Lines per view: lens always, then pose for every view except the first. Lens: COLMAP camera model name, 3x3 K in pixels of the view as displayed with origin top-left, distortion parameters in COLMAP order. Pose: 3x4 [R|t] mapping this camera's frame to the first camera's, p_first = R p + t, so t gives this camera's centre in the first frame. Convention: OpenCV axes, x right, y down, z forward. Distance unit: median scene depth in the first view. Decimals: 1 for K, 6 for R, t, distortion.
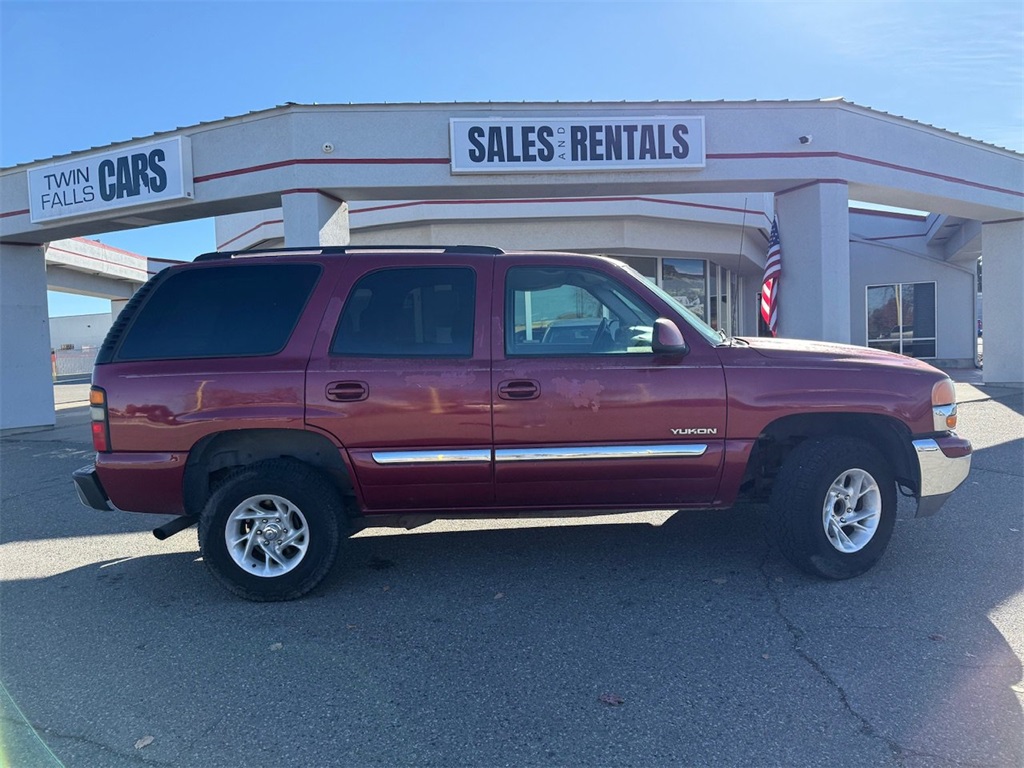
lens RADIAL K [[705.9, 0, 516.0], [0, 705.9, 384.5], [0, 0, 1]] dist [0.131336, -0.186854]
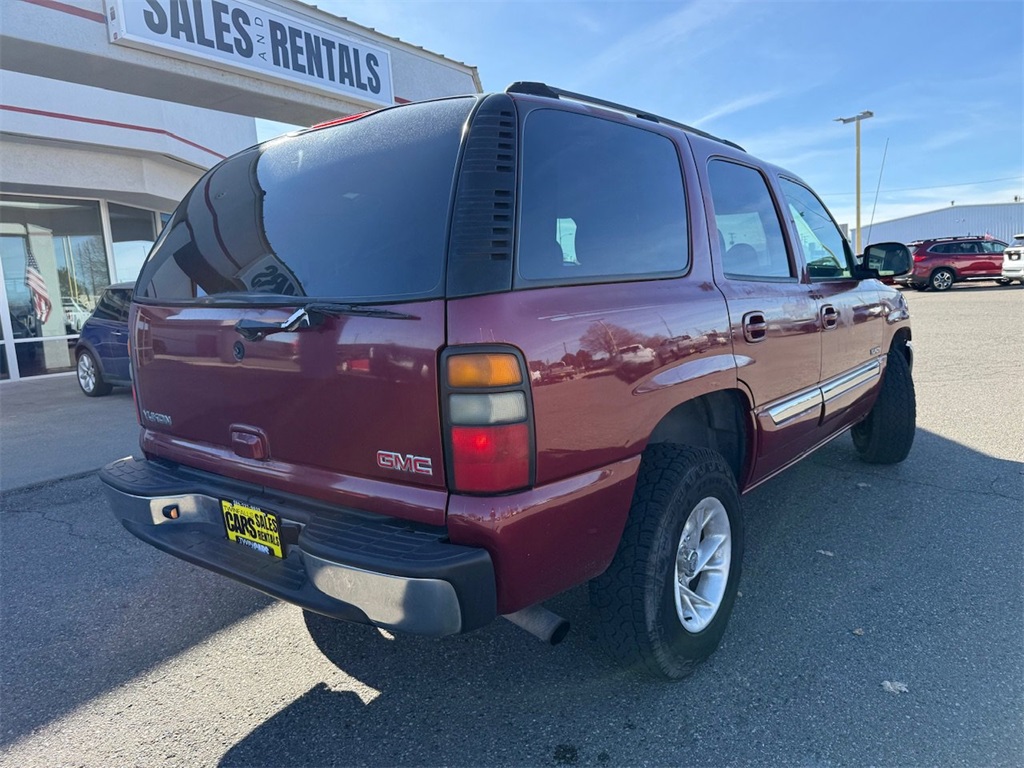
lens RADIAL K [[723.2, 0, 512.0], [0, 723.2, 384.0], [0, 0, 1]] dist [-0.000462, 0.000191]
pose [[0.618959, -0.103396, 0.778588, -0.406678], [0.084606, 0.994306, 0.064784, 0.000055], [-0.780853, 0.025775, 0.624182, 0.322428]]
